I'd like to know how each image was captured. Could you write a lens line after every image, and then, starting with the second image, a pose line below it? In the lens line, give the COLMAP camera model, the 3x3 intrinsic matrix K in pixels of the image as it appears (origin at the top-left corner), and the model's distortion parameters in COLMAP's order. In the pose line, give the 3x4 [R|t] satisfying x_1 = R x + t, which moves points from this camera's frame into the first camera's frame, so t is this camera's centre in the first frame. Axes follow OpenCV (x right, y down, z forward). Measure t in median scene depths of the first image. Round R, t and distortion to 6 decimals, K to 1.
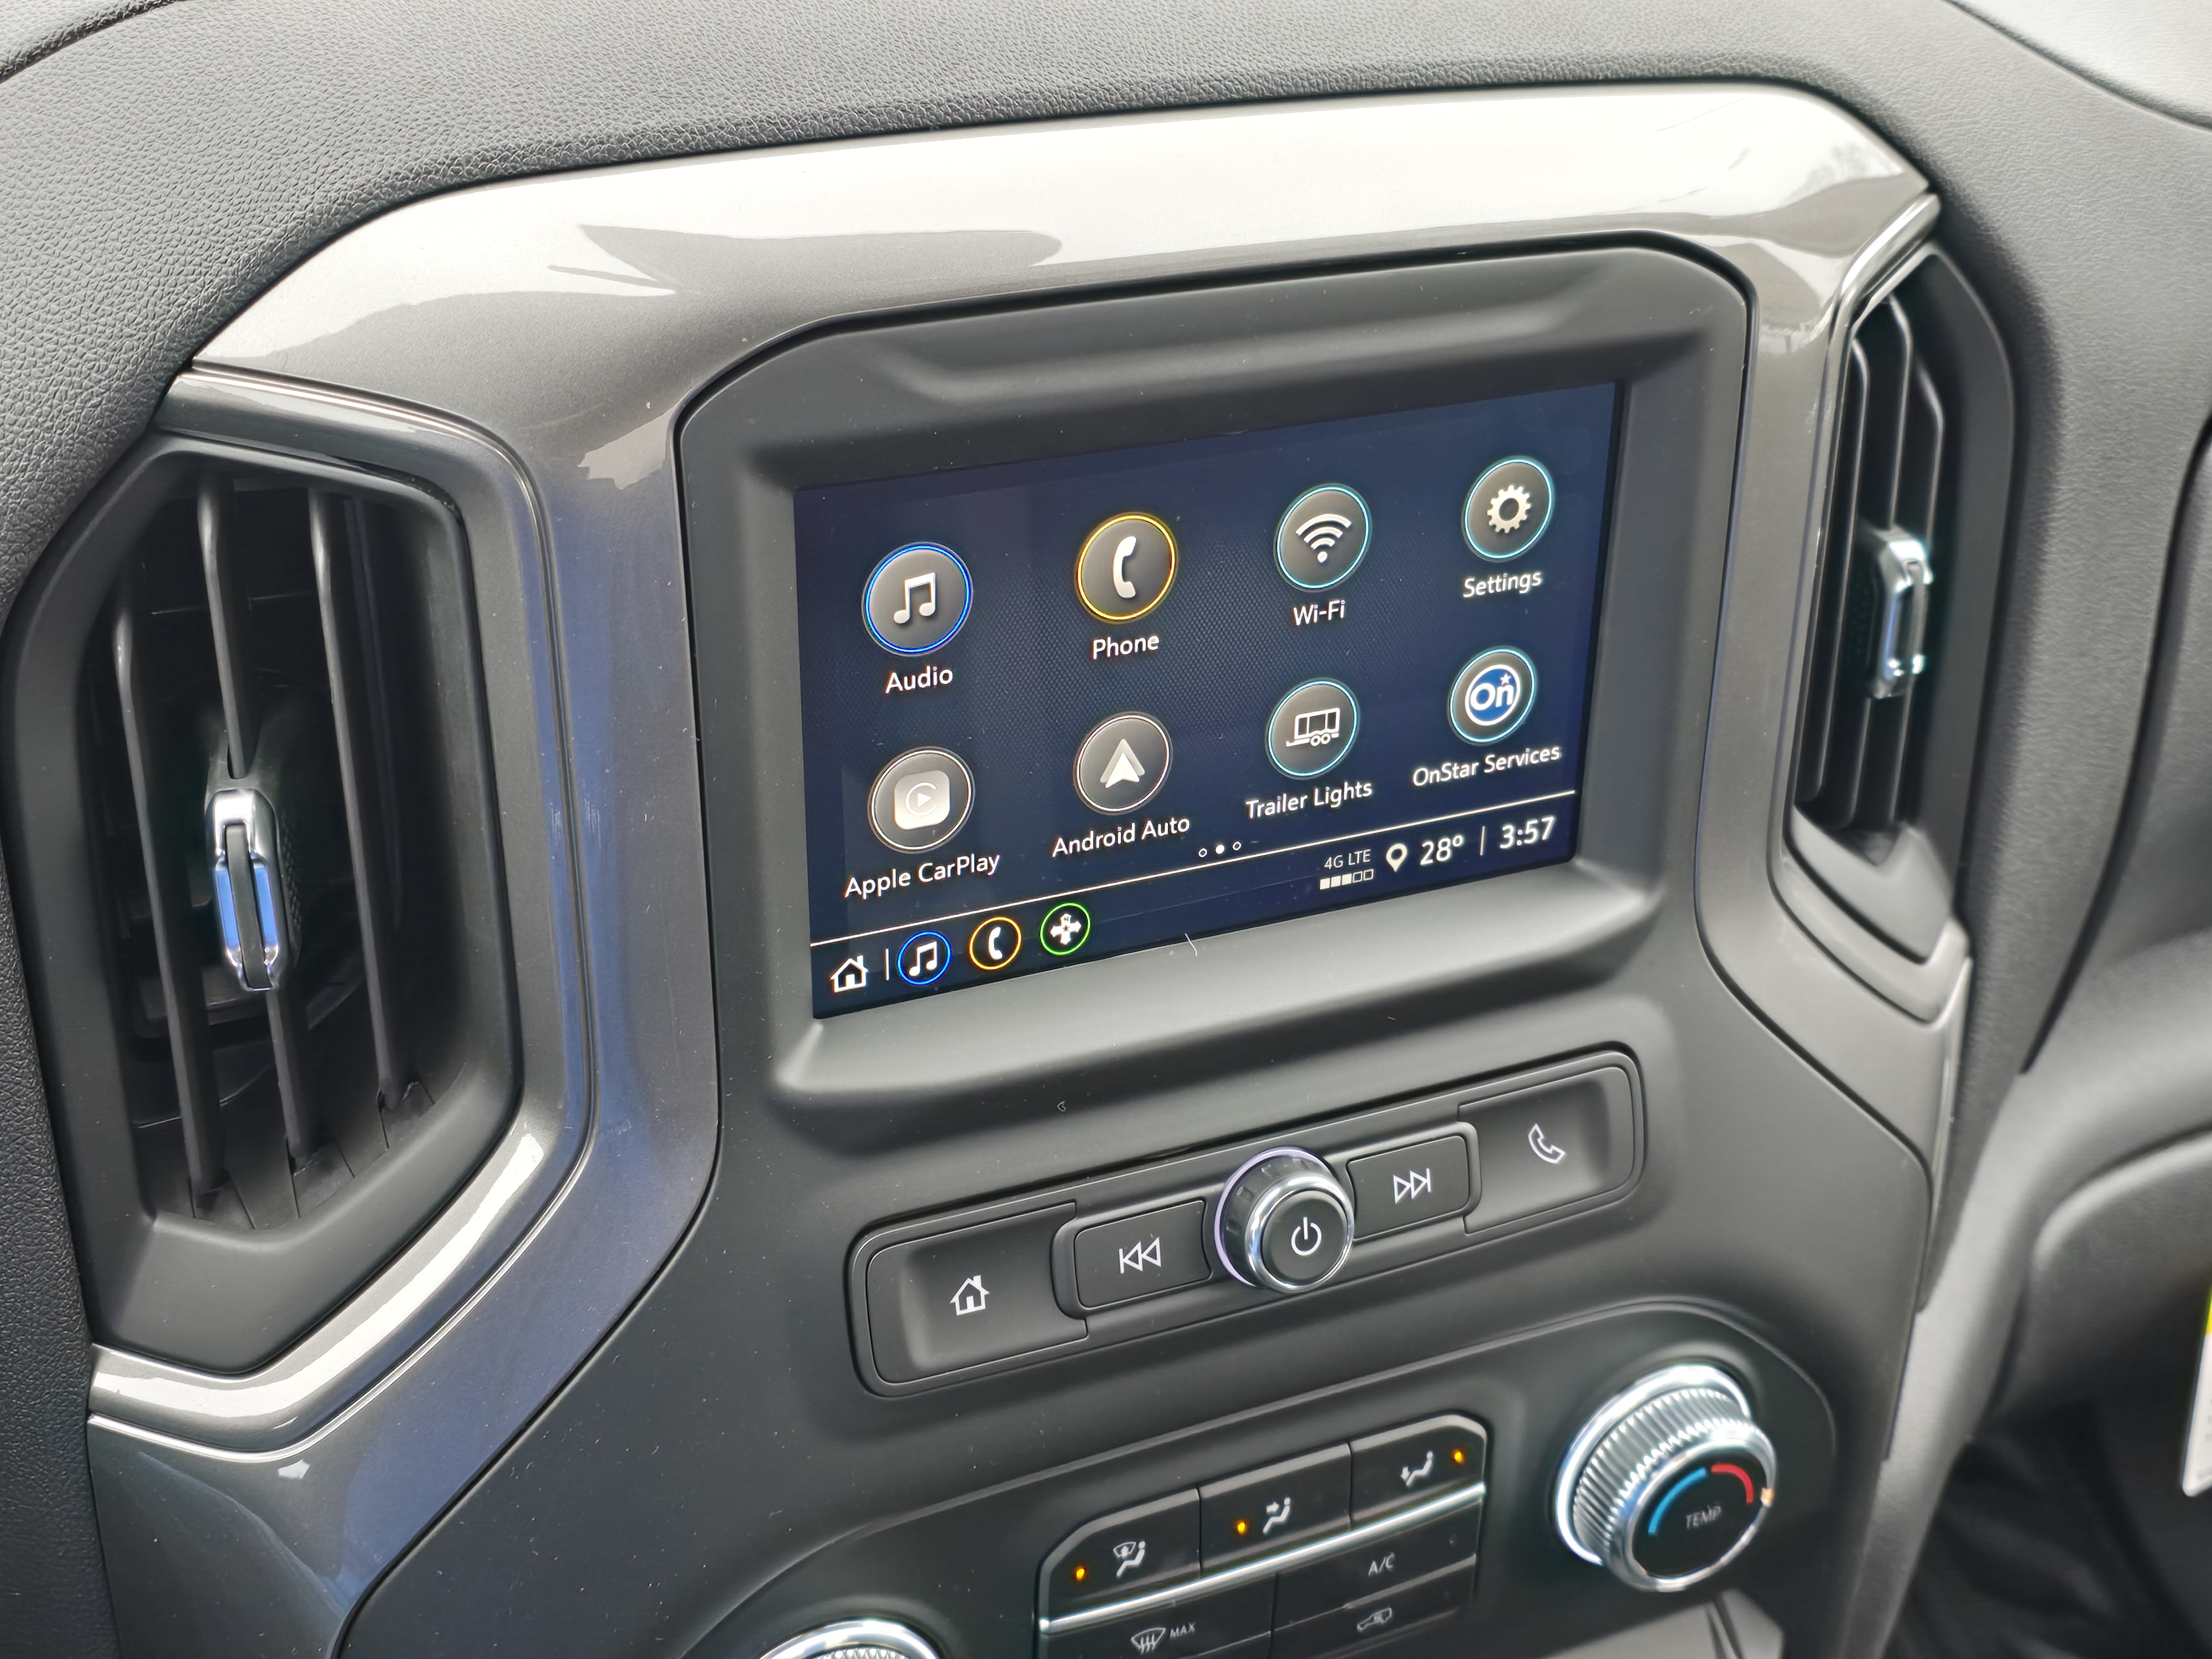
lens RADIAL K [[2683.8, 0, 1106.0], [0, 2683.8, 829.5], [0, 0, 1]] dist [0.159510, -0.271773]
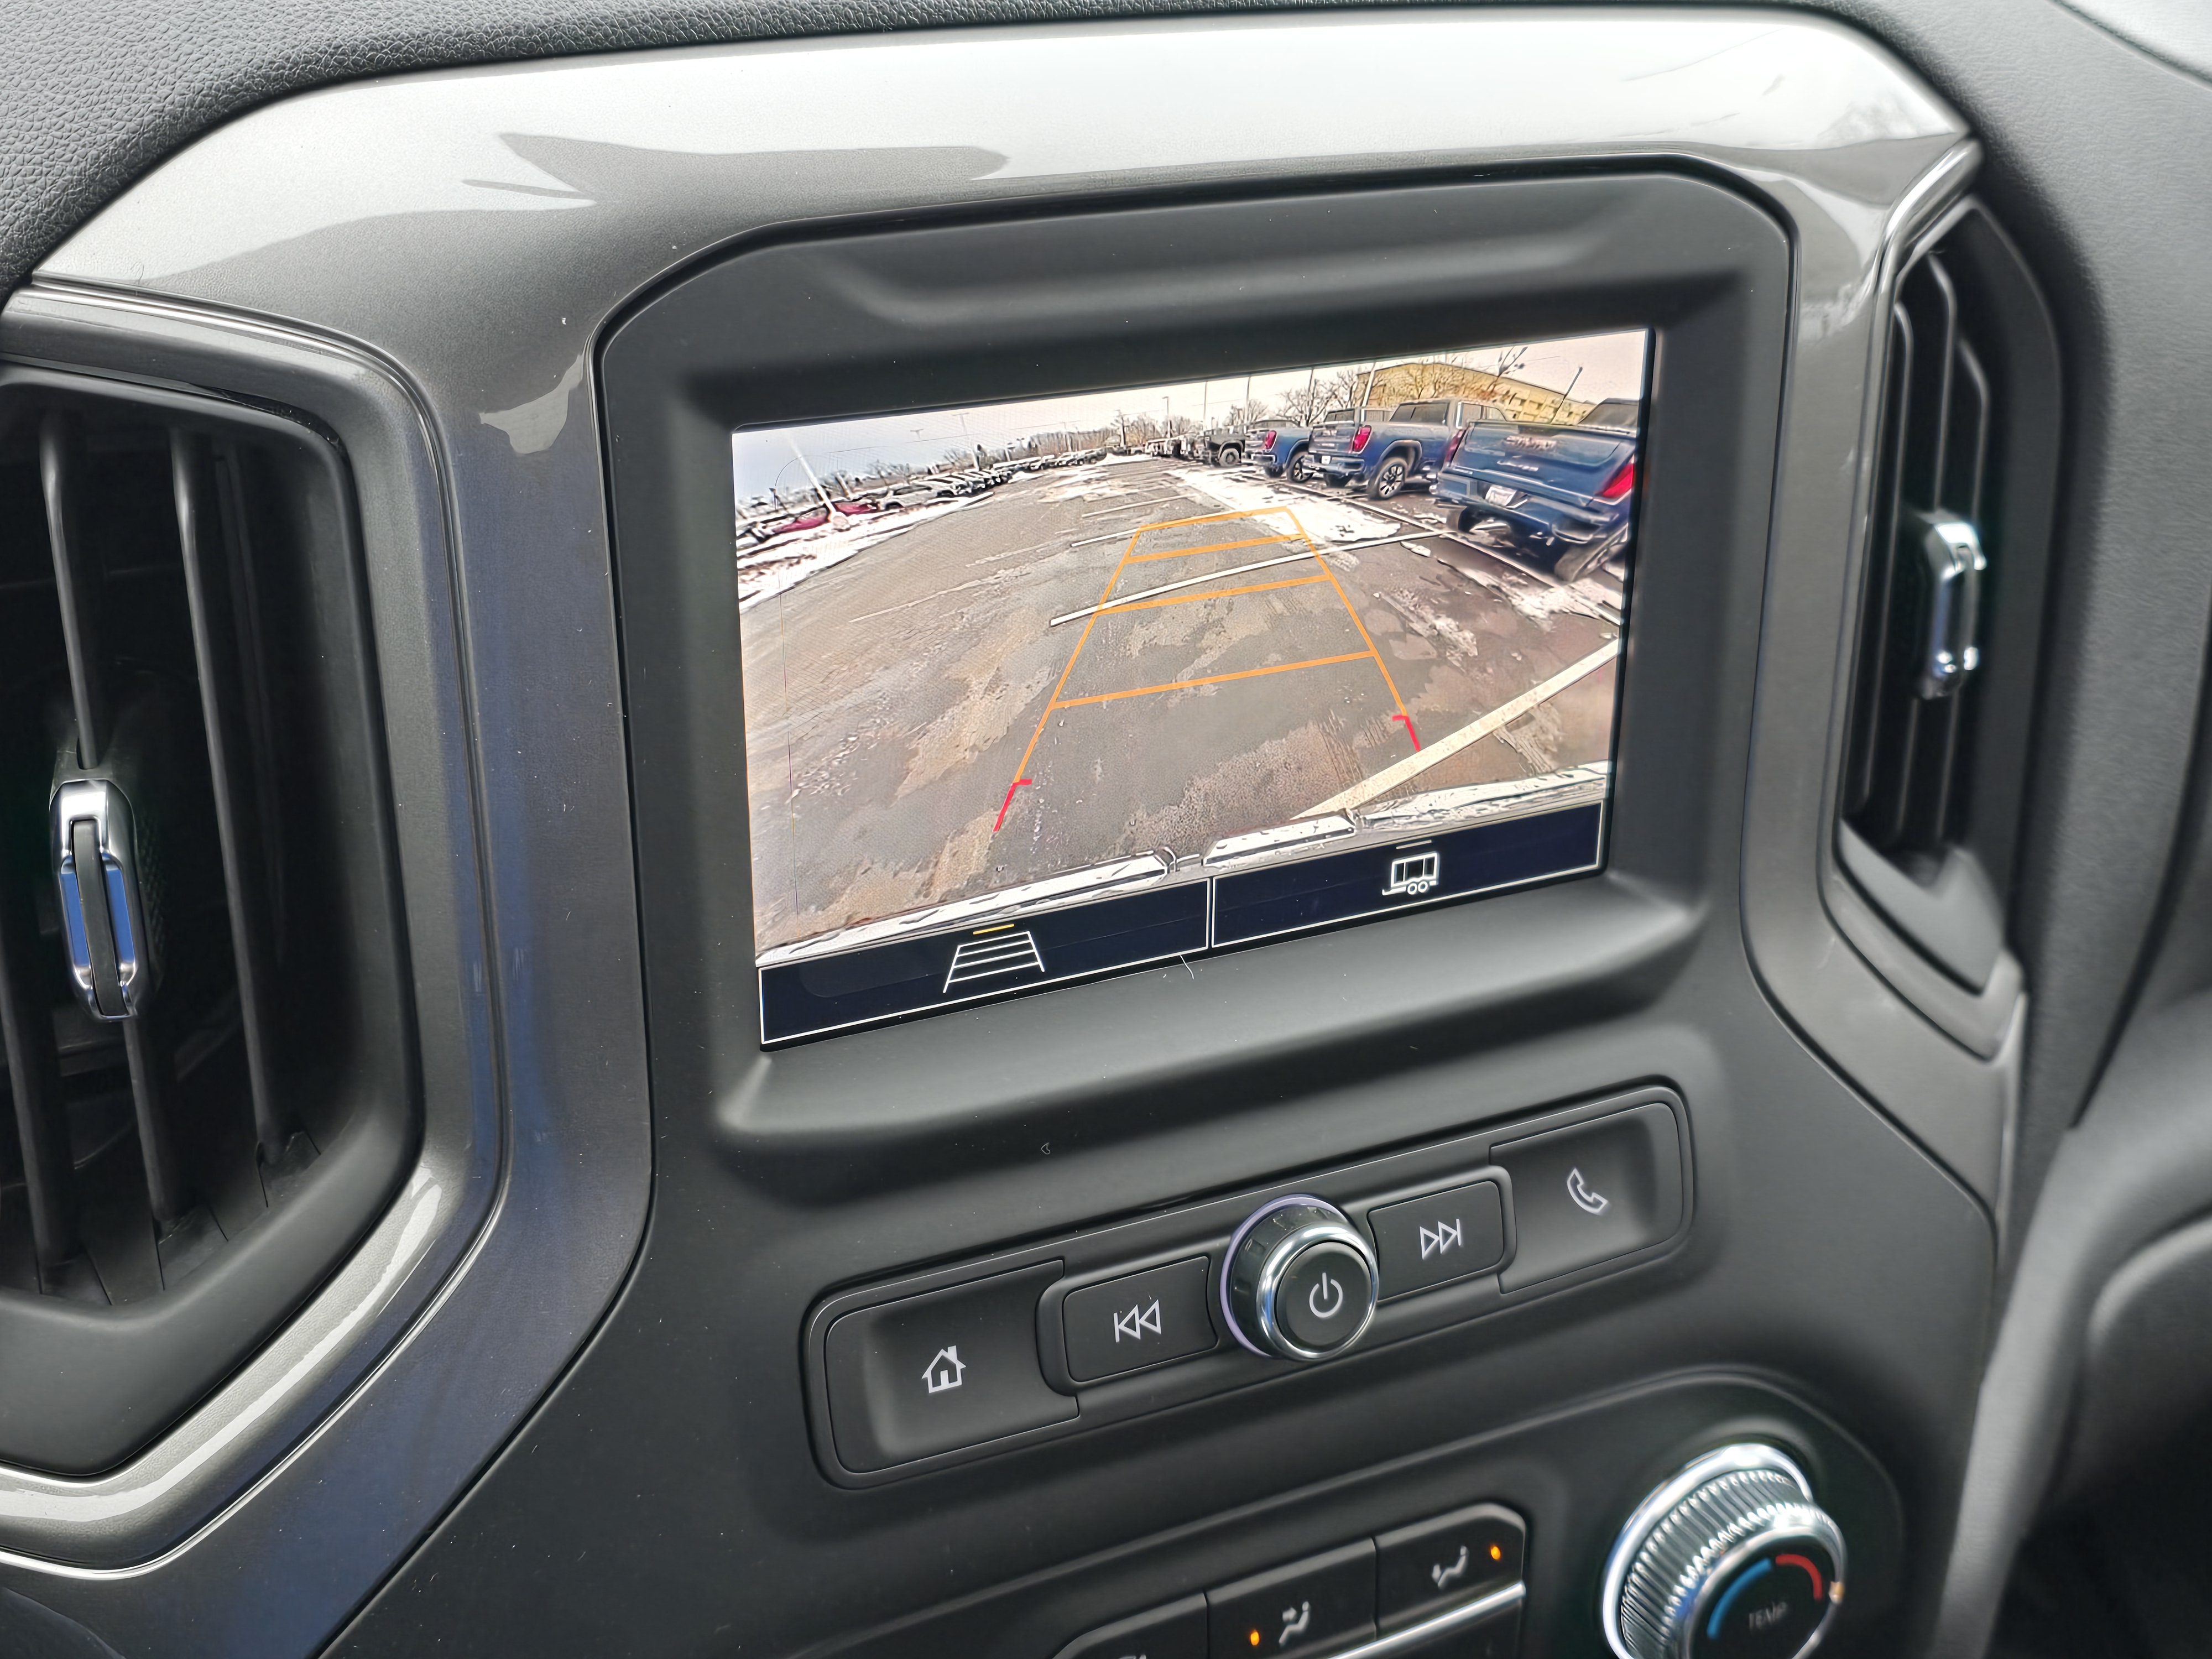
lens RADIAL K [[2705.4, 0, 1106.0], [0, 2705.4, 829.5], [0, 0, 1]] dist [0.101752, -0.104469]
pose [[0.999455, -0.017306, 0.028114, -0.018924], [0.018866, 0.998241, -0.056210, 0.046860], [-0.027091, 0.056710, 0.998023, 0.109554]]
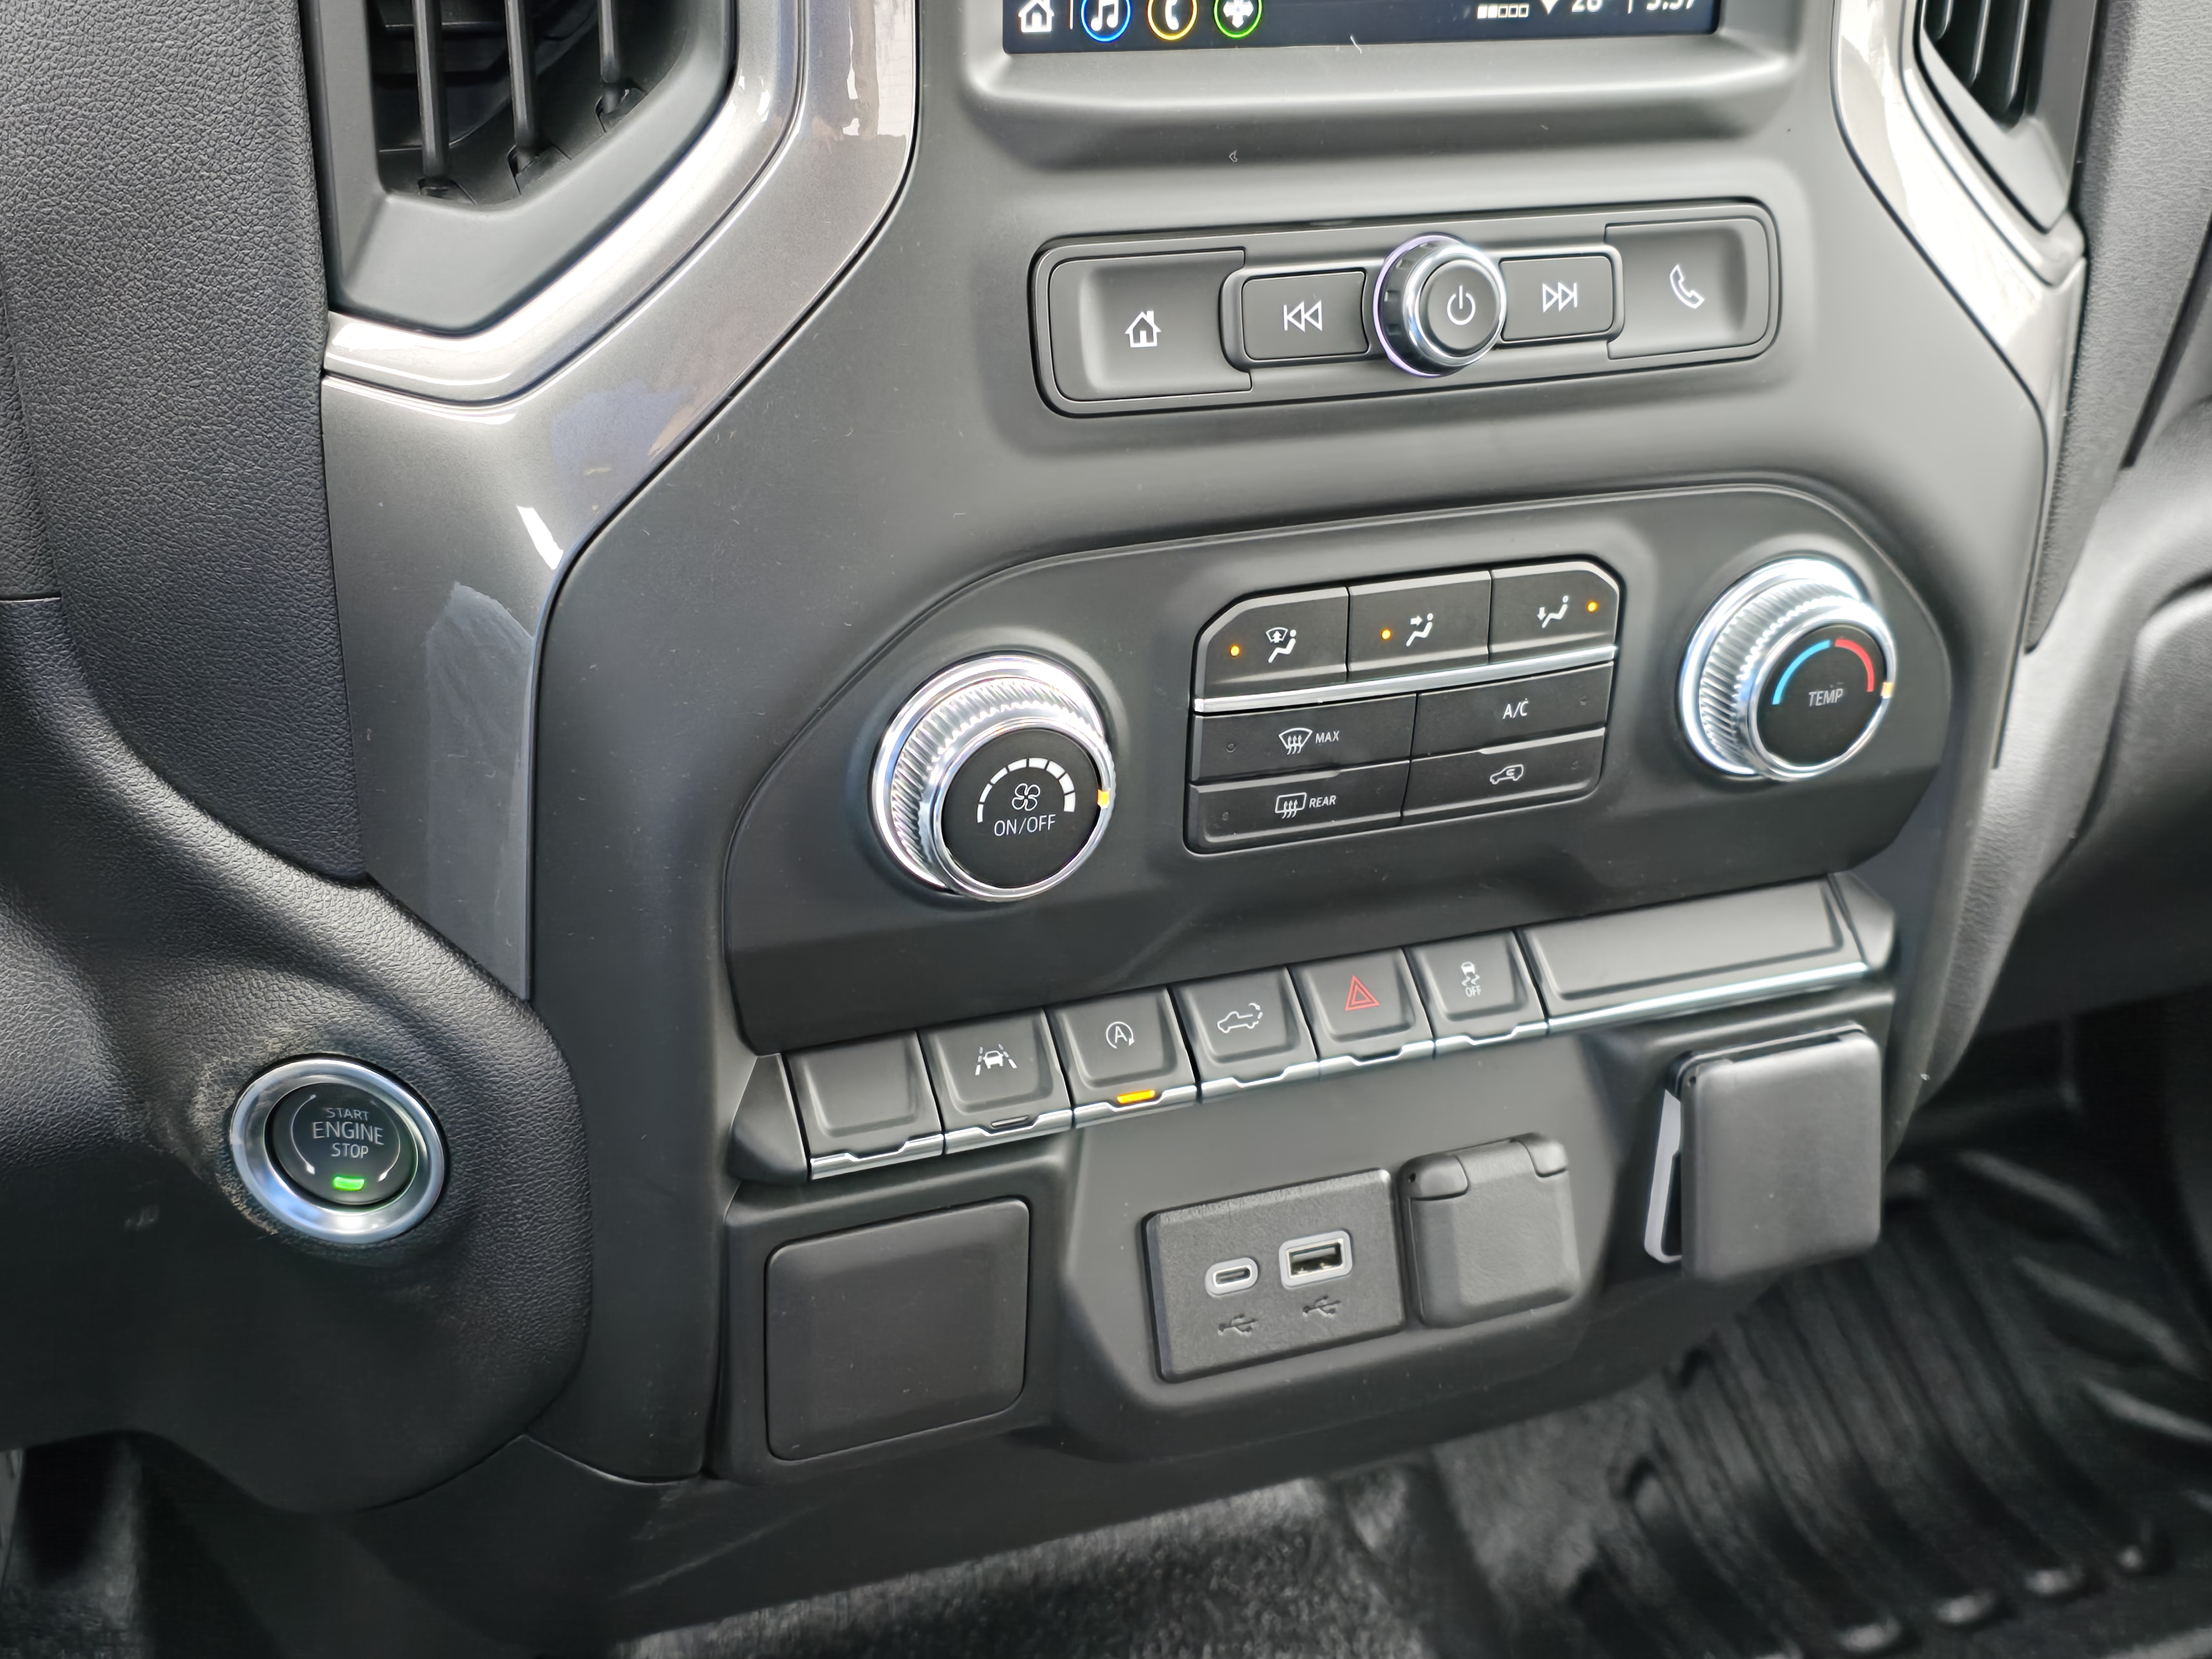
lens RADIAL K [[2683.8, 0, 1106.0], [0, 2683.8, 829.5], [0, 0, 1]] dist [0.159510, -0.271773]
pose [[0.999626, 0.021173, -0.017286, -0.040550], [-0.022155, 0.998025, -0.058777, 0.409772], [0.016007, 0.059138, 0.998121, -0.041322]]
